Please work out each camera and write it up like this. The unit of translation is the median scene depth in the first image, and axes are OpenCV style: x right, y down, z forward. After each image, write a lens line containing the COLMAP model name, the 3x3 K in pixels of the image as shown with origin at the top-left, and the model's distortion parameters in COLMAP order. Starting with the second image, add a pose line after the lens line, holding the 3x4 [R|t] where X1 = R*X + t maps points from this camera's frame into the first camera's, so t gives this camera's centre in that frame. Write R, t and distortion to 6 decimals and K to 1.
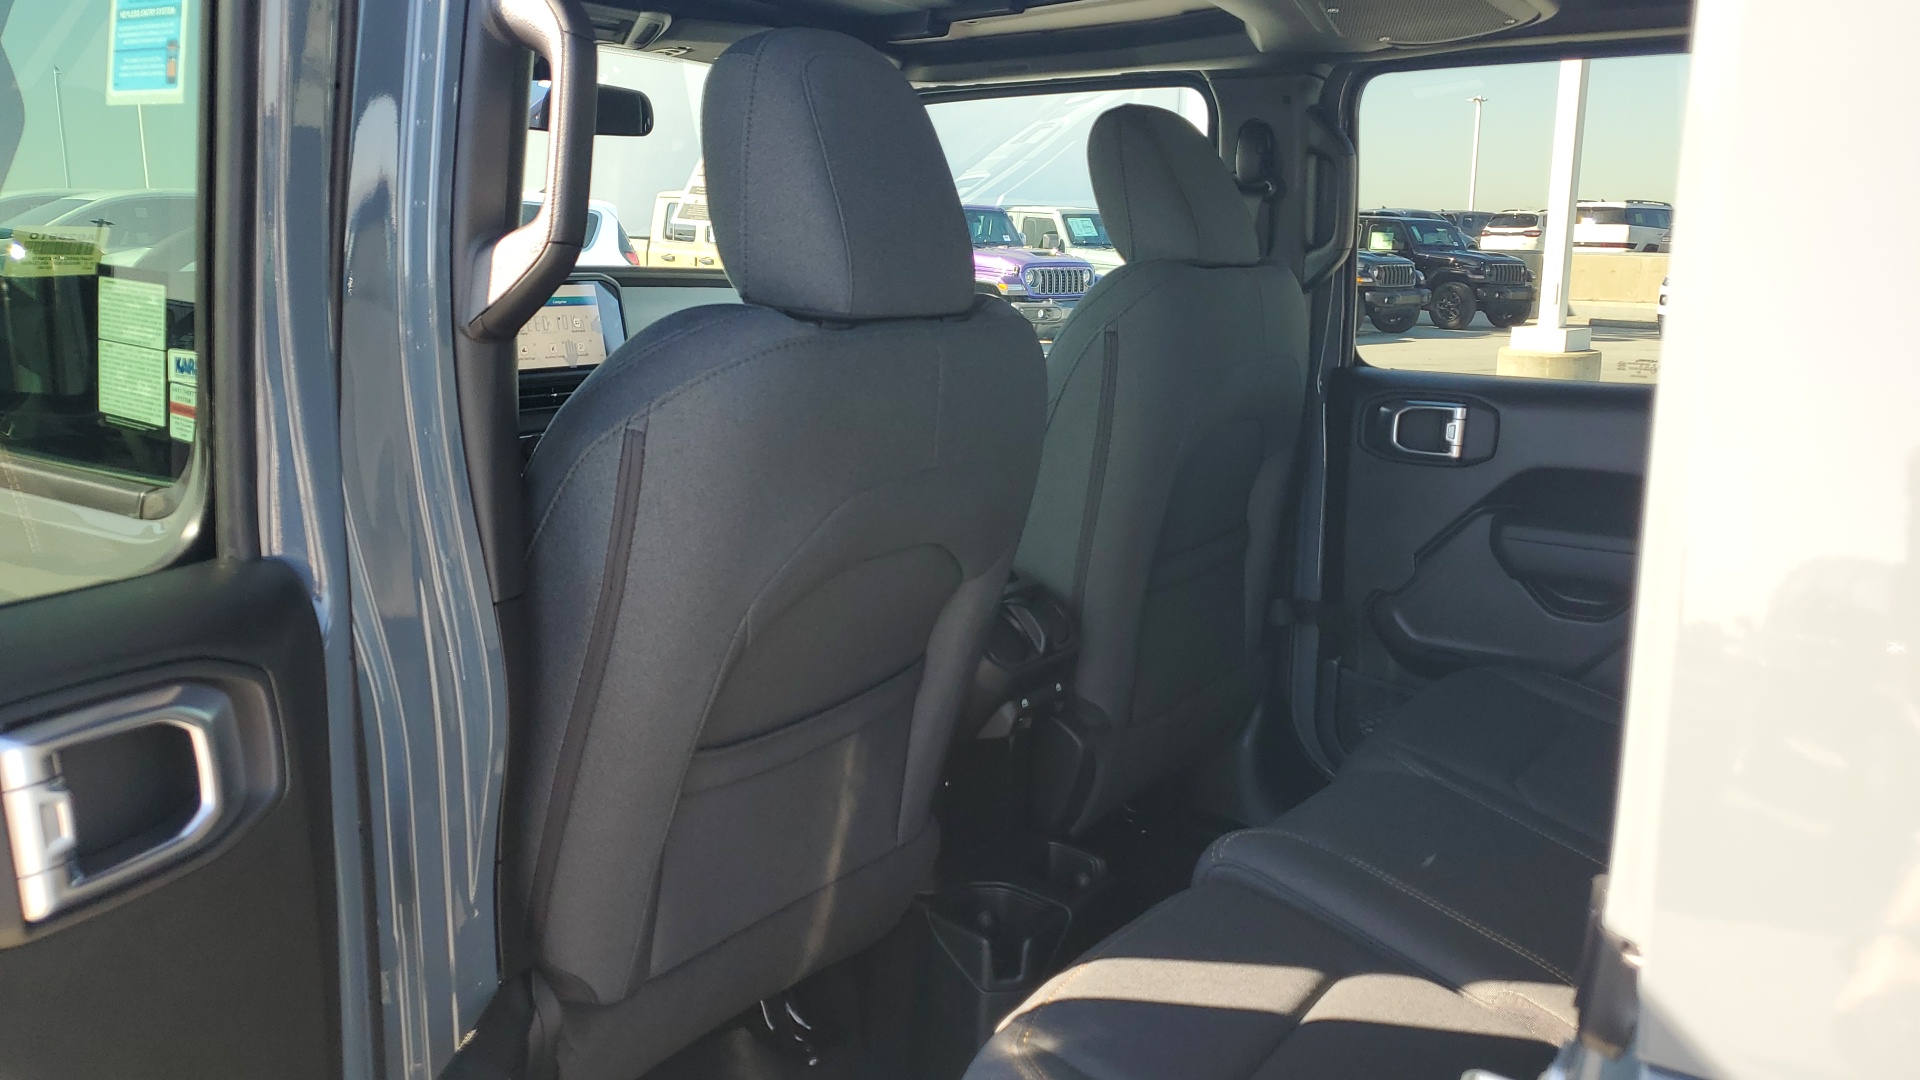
lens RADIAL K [[1528.1, 0, 974.5], [0, 1528.1, 528.1], [0, 0, 1]] dist [0.017310, 0.010157]
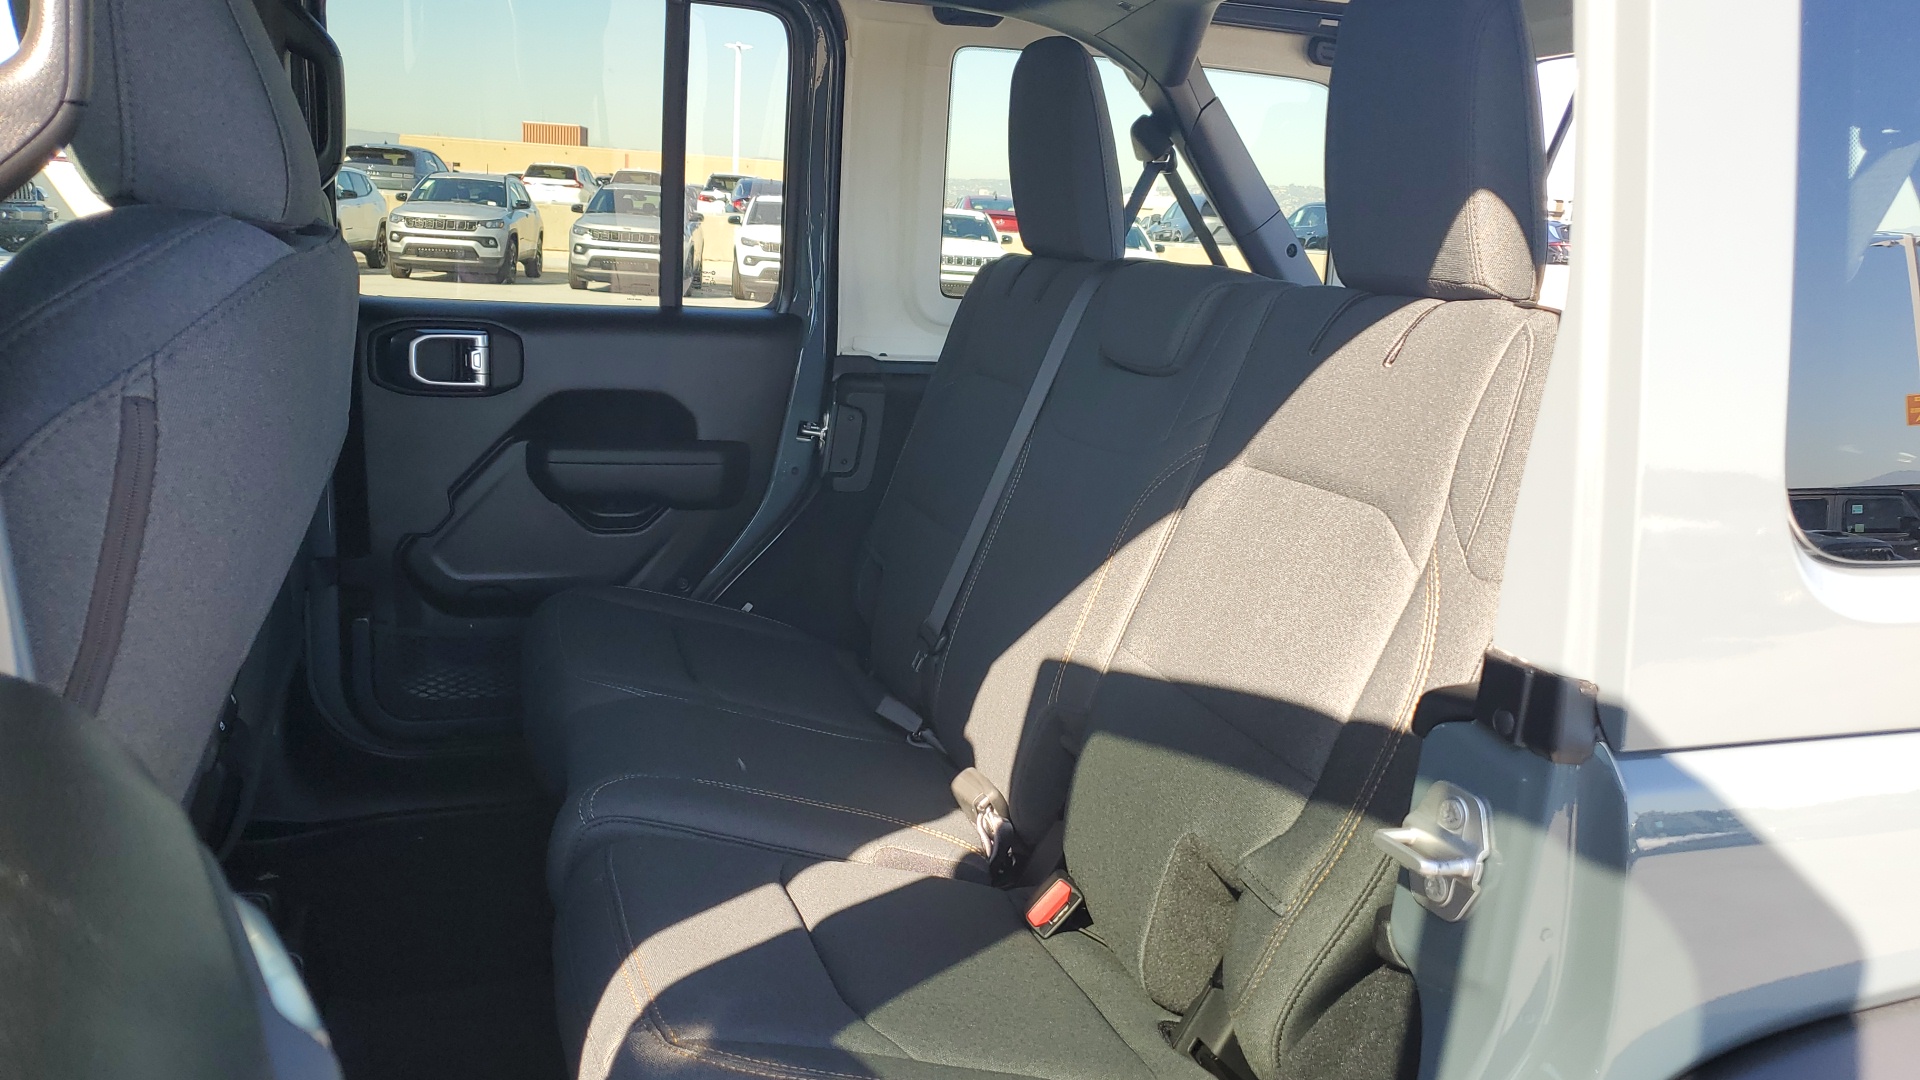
lens RADIAL K [[1528.1, 0, 970.2], [0, 1528.1, 550.9], [0, 0, 1]] dist [0.017310, 0.010157]
pose [[0.596122, -0.148071, 0.789122, -0.475143], [0.100220, 0.988883, 0.109846, -0.030987], [-0.796614, 0.013604, 0.604335, 0.275644]]
